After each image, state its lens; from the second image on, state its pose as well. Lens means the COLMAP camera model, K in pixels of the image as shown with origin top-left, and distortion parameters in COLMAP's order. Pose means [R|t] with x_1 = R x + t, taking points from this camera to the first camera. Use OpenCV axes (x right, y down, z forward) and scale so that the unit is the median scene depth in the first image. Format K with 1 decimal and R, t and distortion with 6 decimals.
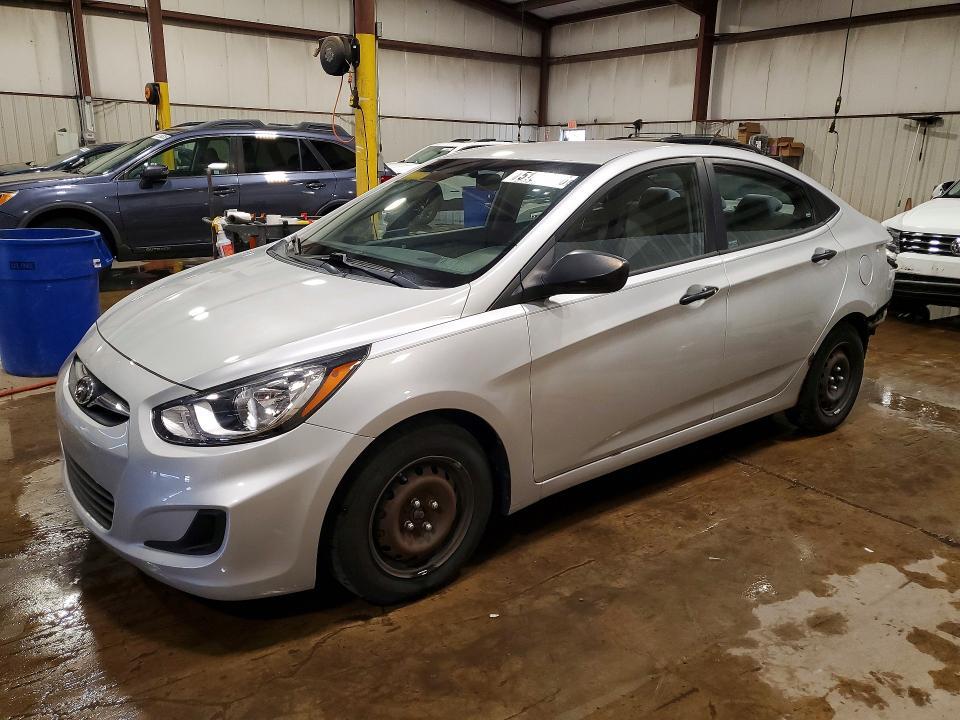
lens RADIAL K [[769.2, 0, 487.9], [0, 769.2, 361.4], [0, 0, 1]] dist [0.039076, -0.052031]
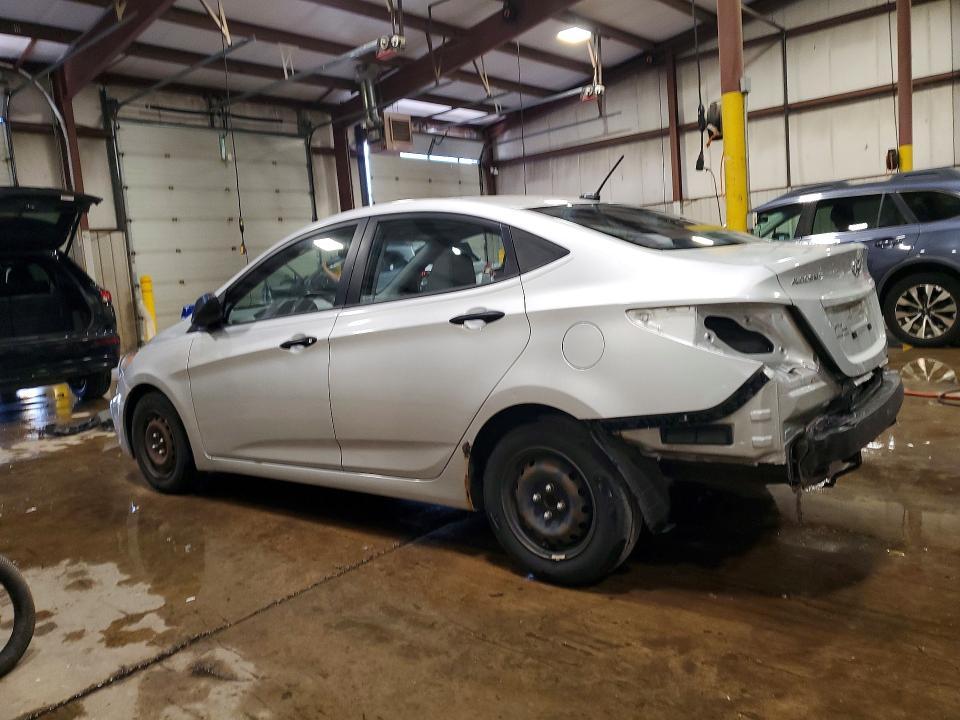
lens RADIAL K [[769.2, 0, 487.9], [0, 769.2, 361.4], [0, 0, 1]] dist [0.039076, -0.052031]
pose [[0.215023, 0.066839, -0.974319, 1.585278], [-0.183003, 0.982741, 0.027029, -0.155234], [0.959310, 0.172492, 0.223544, 1.144795]]
